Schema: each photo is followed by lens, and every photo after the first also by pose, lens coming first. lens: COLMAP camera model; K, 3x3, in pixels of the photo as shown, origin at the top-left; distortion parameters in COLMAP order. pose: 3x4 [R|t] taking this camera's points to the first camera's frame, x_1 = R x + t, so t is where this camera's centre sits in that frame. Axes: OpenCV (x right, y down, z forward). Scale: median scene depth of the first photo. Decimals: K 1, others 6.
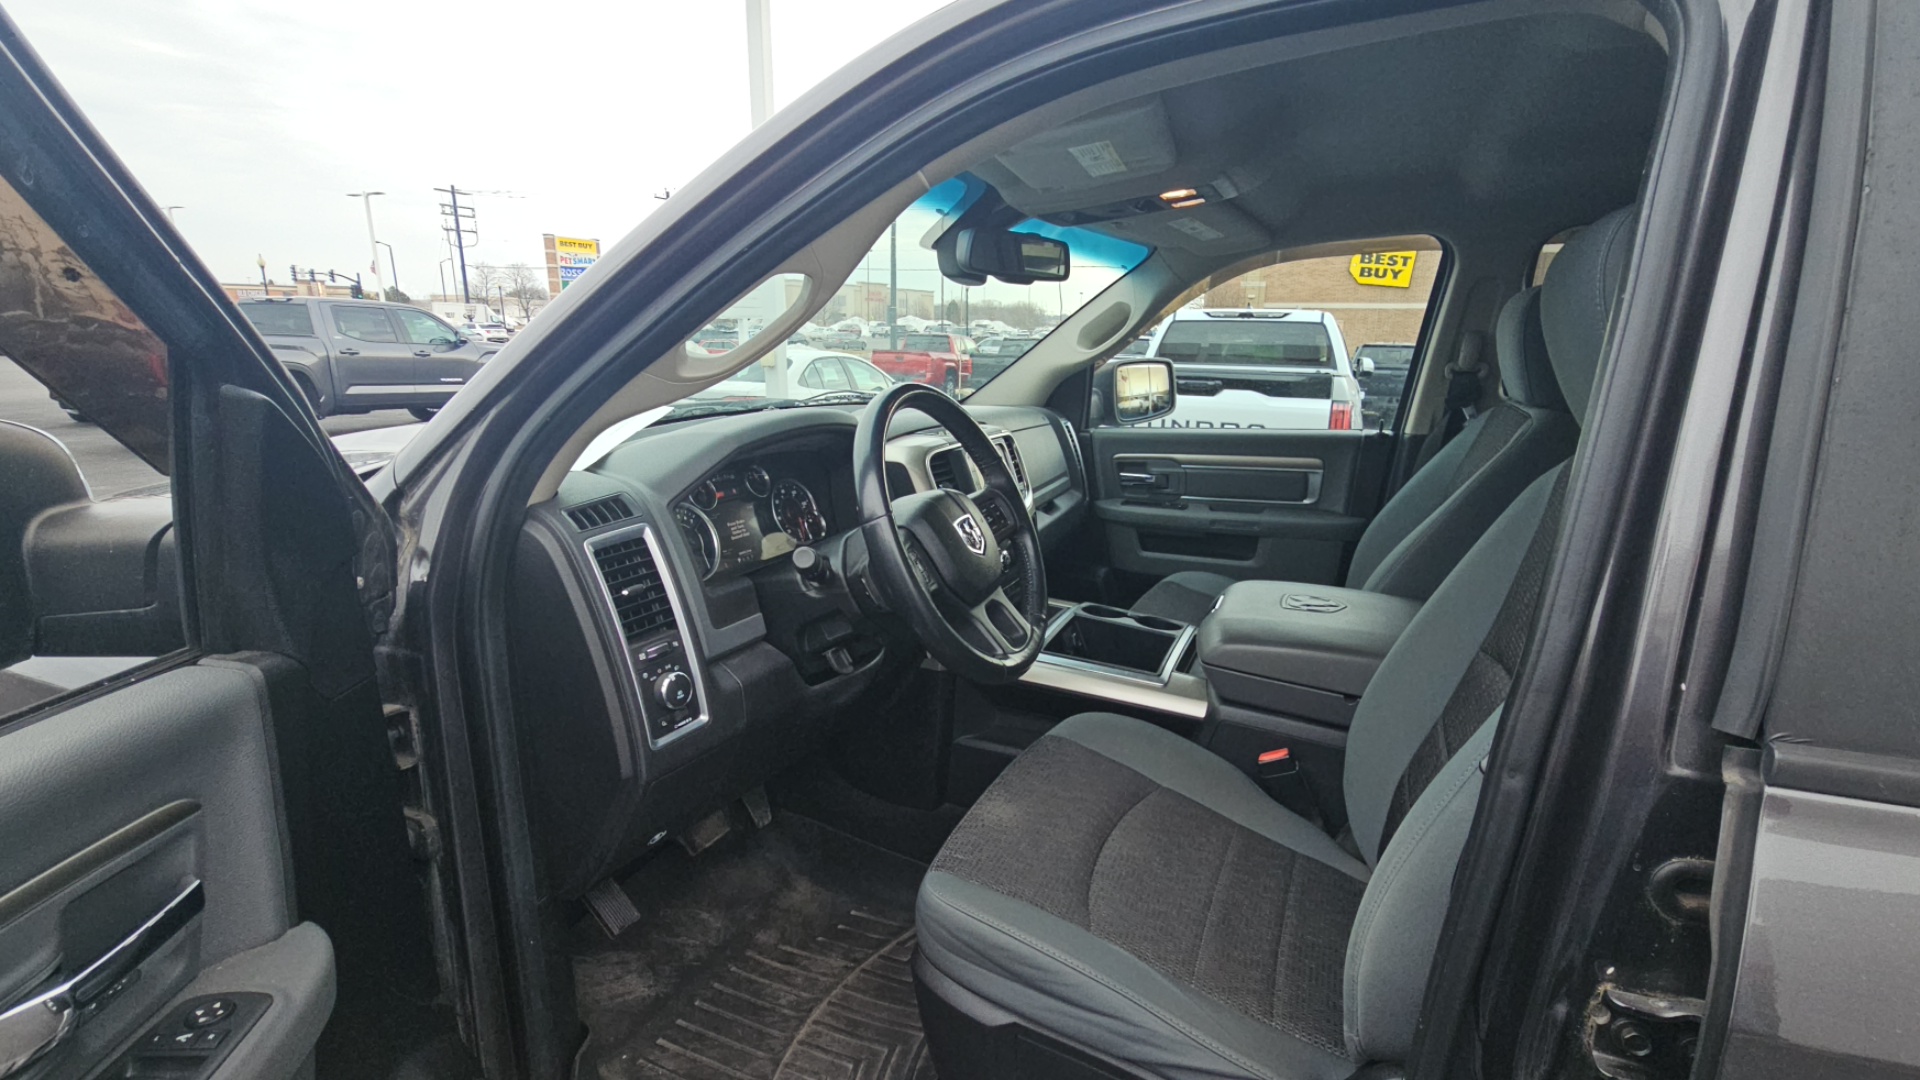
lens RADIAL K [[851.6, 0, 982.4], [0, 851.6, 557.7], [0, 0, 1]] dist [0.008702, -0.006517]
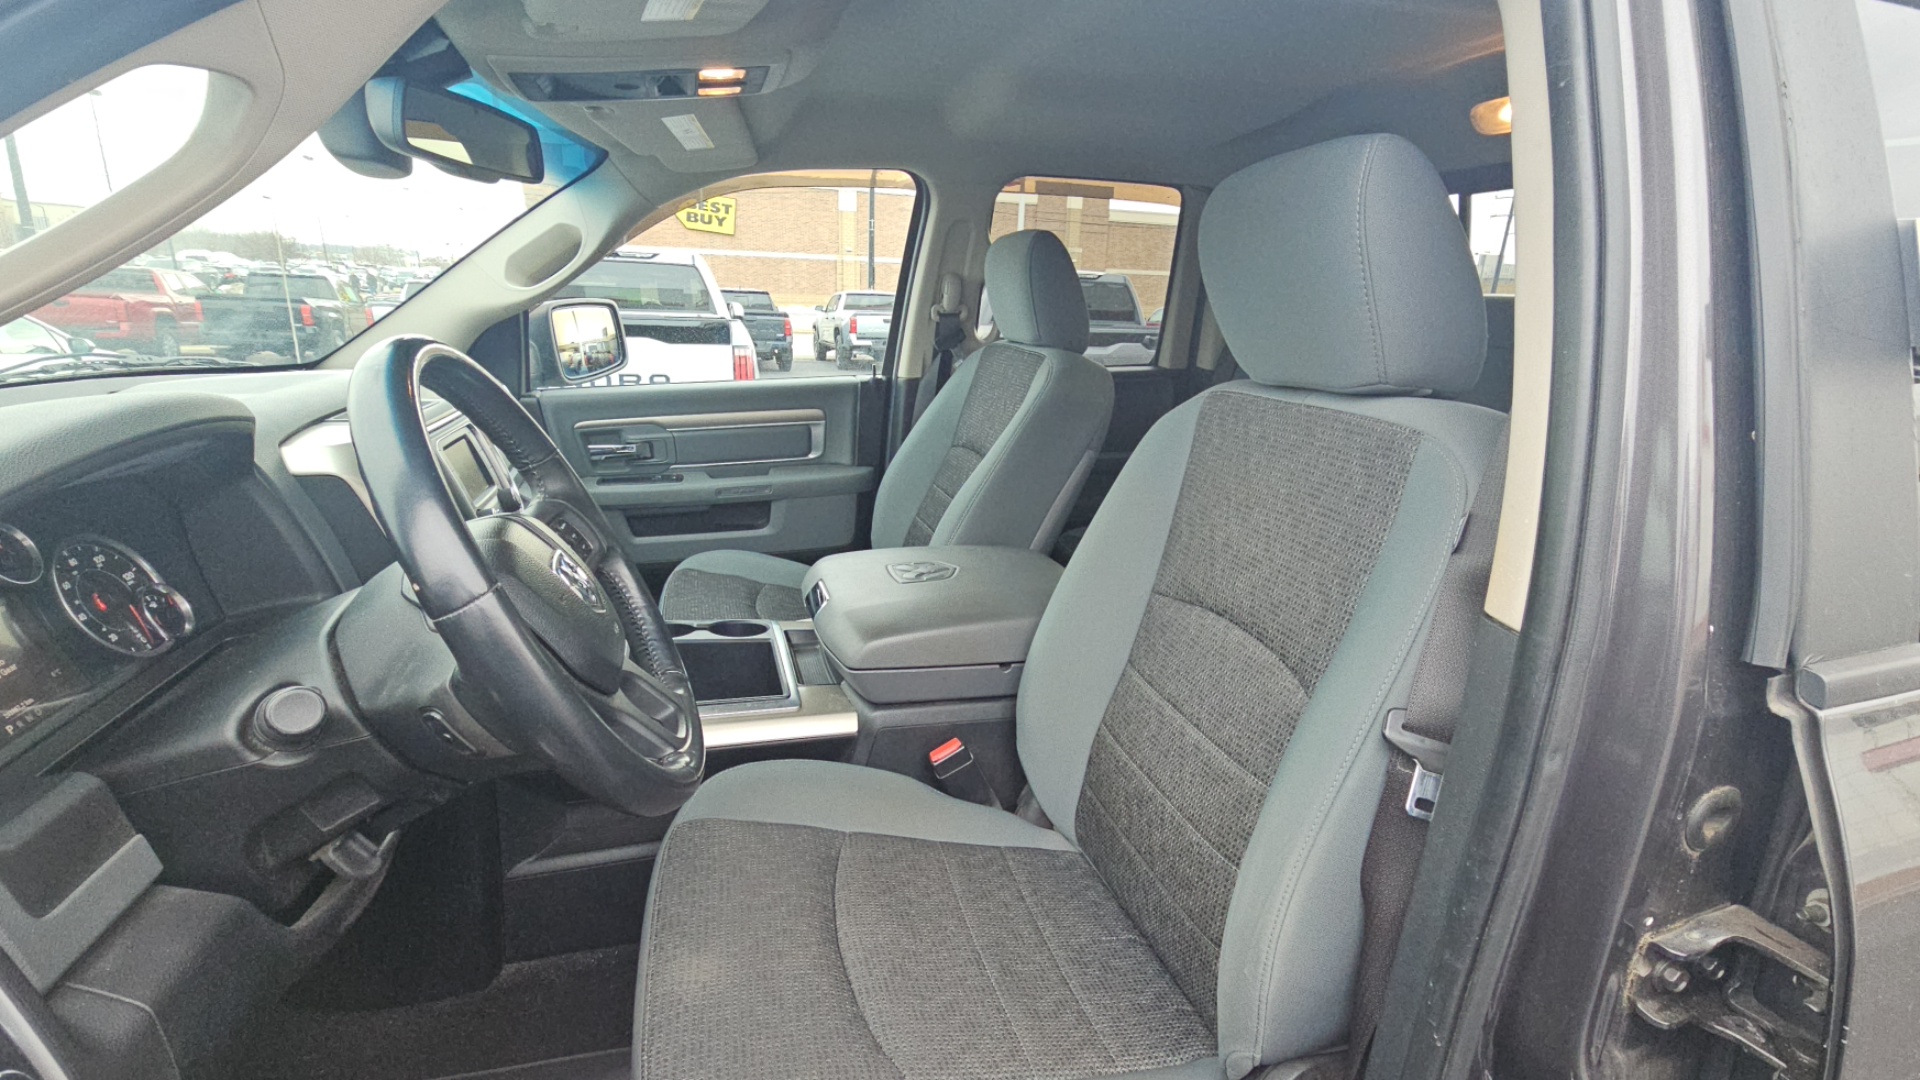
lens RADIAL K [[851.6, 0, 972.8], [0, 851.6, 549.6], [0, 0, 1]] dist [0.008702, -0.006517]
pose [[0.754691, -0.180920, 0.630642, -0.102098], [0.148412, 0.983388, 0.104512, -0.040125], [-0.639074, 0.014721, 0.769004, 0.190027]]
